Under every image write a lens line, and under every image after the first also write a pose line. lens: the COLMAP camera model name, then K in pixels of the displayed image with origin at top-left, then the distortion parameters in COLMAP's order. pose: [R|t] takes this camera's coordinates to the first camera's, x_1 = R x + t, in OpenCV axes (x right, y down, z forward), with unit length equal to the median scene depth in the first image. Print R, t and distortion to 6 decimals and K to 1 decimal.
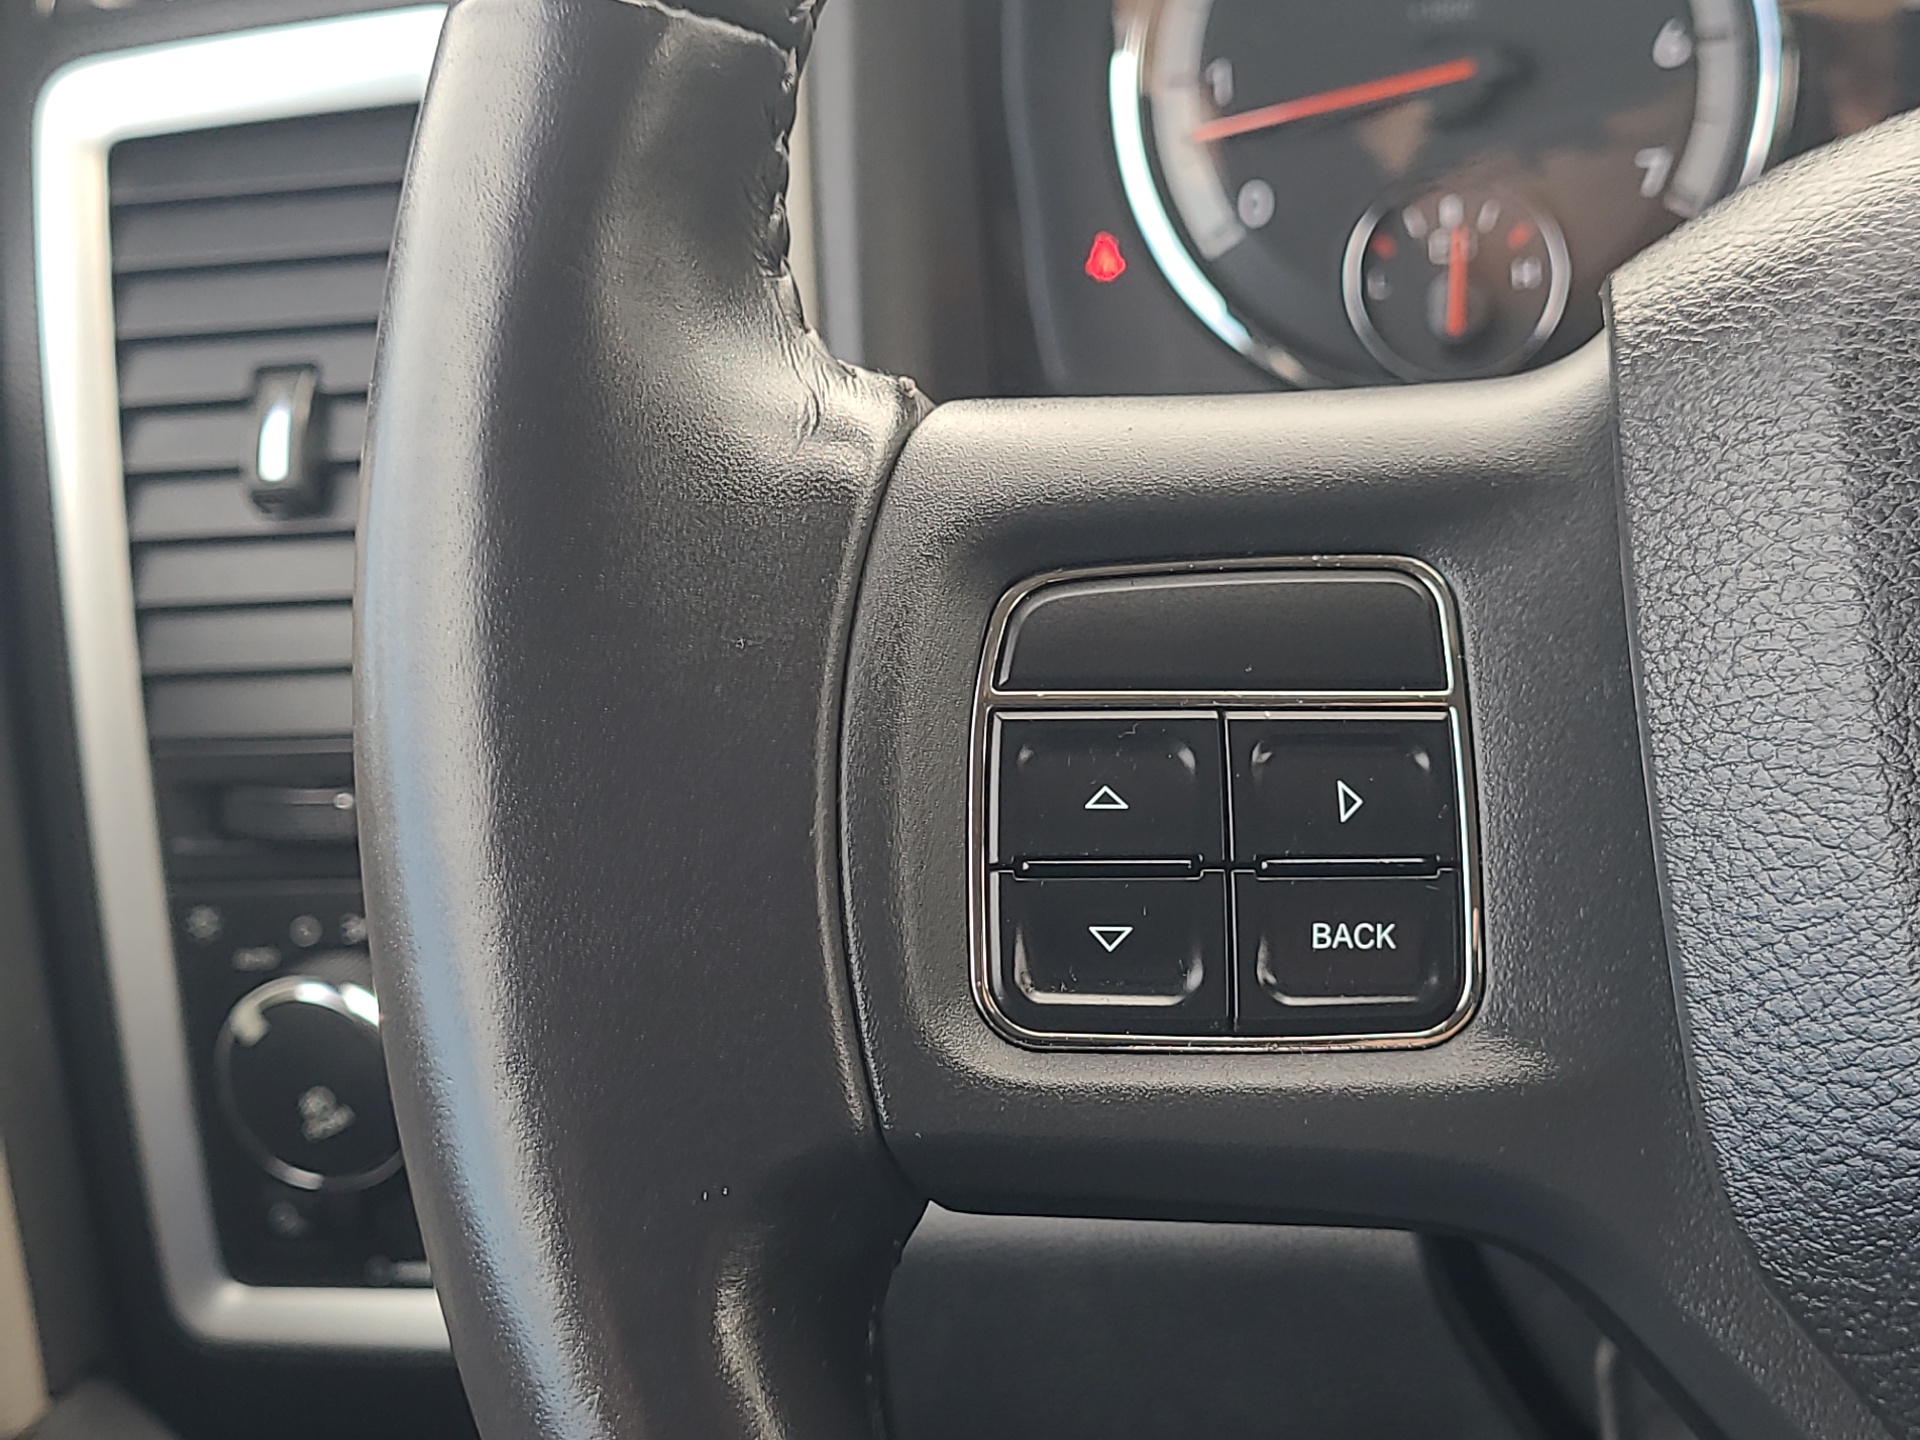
lens RADIAL K [[3093.2, 0, 942.6], [0, 3093.2, 728.3], [0, 0, 1]] dist [0.020050, 0.000000]
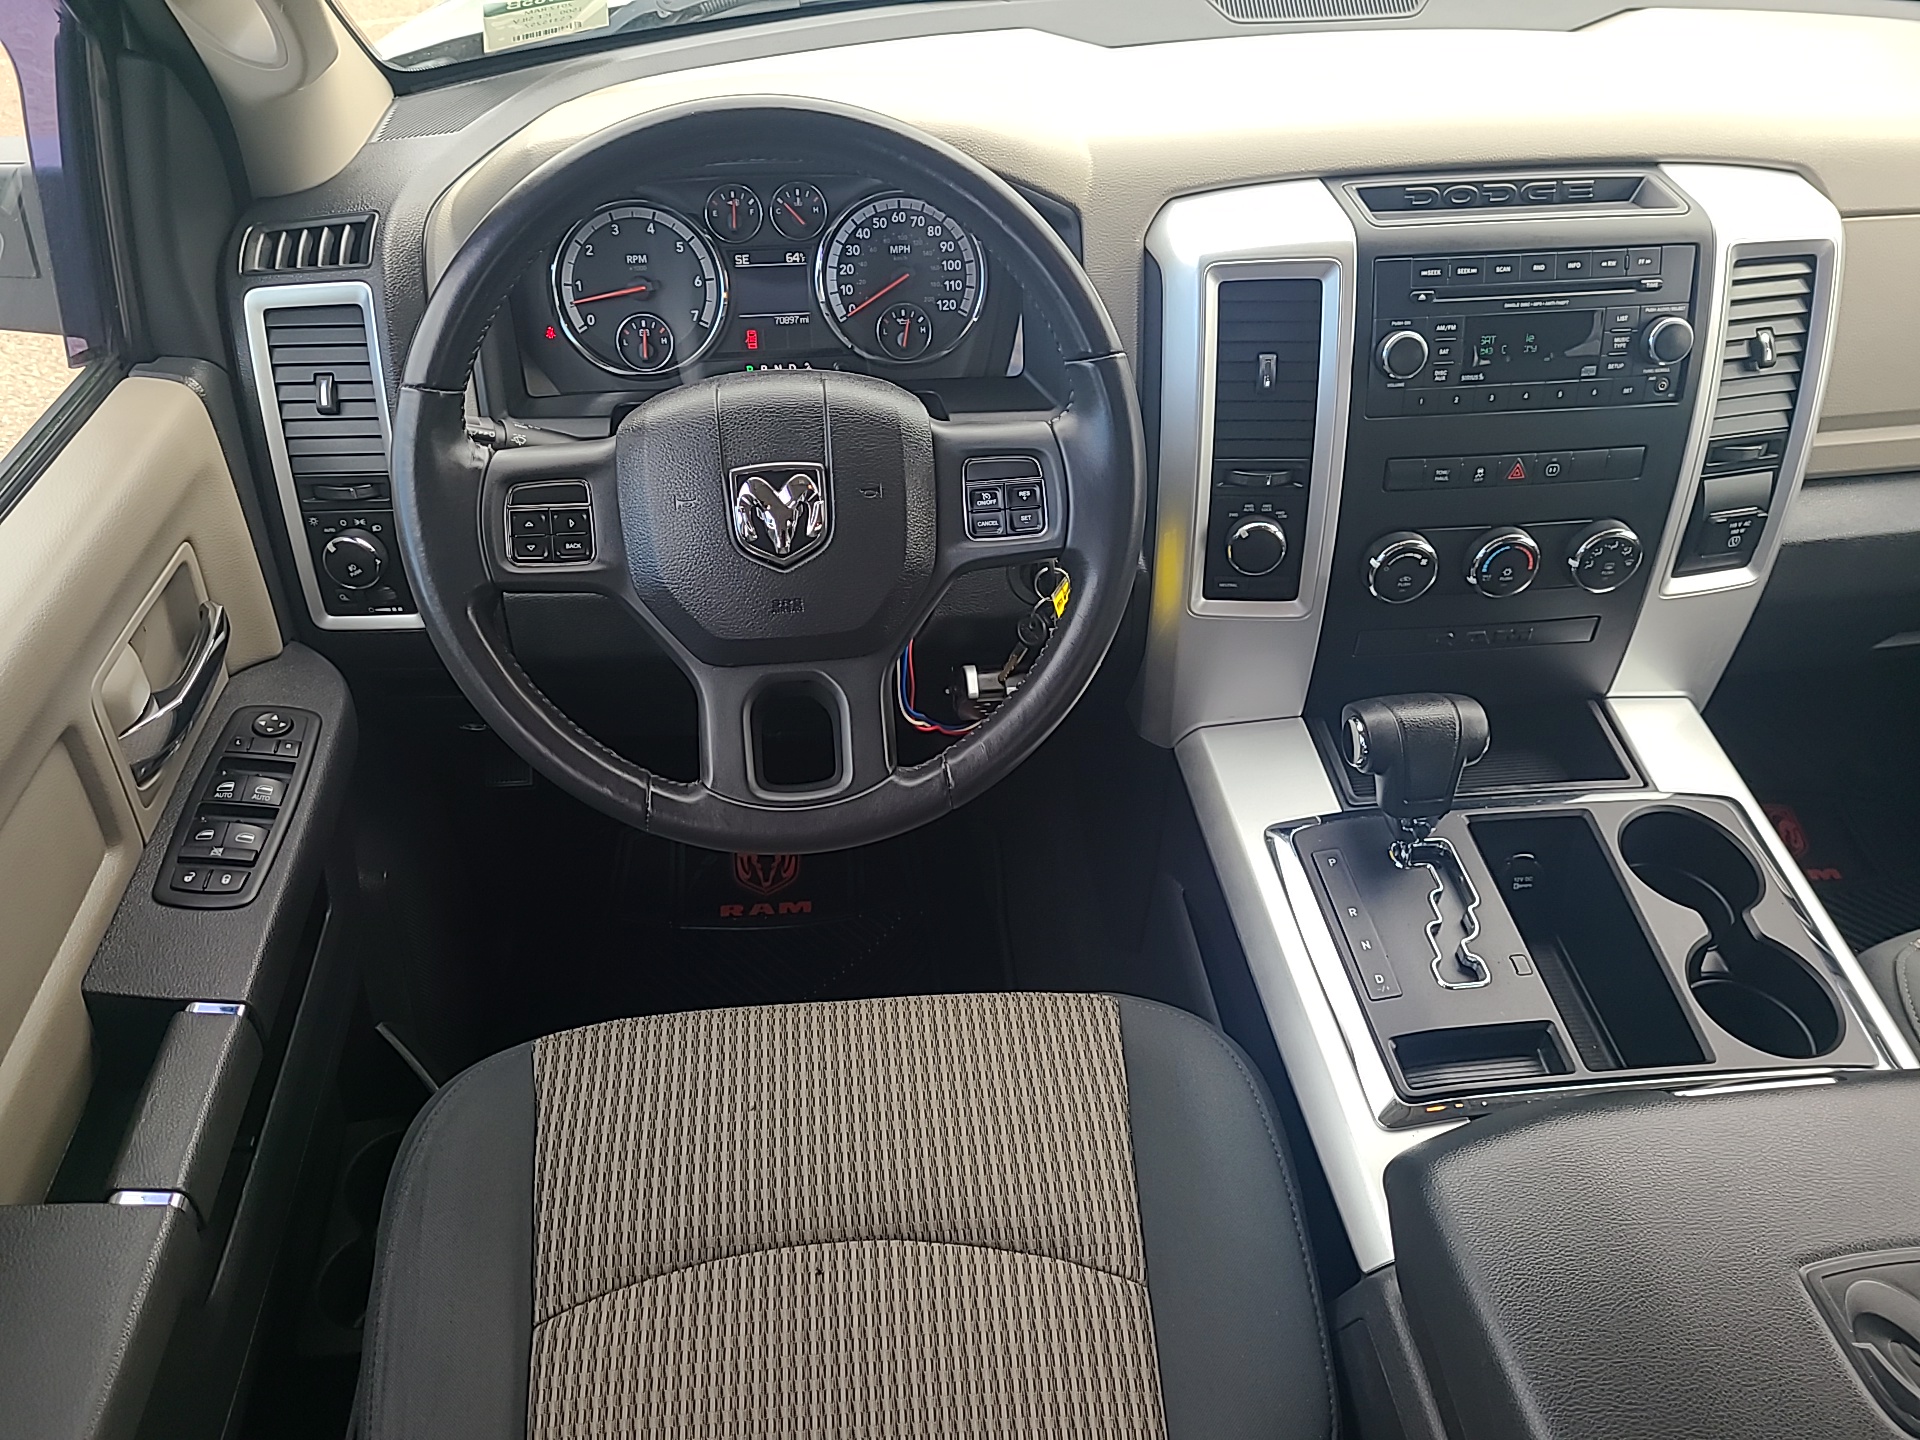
lens RADIAL K [[1461.6, 0, 953.6], [0, 1461.6, 726.6], [0, 0, 1]] dist [0.026955, -0.024675]
pose [[0.966161, -0.061340, 0.250540, 0.055388], [-0.004656, 0.967007, 0.254709, -0.162031], [-0.257897, -0.247256, 0.933999, -0.982706]]
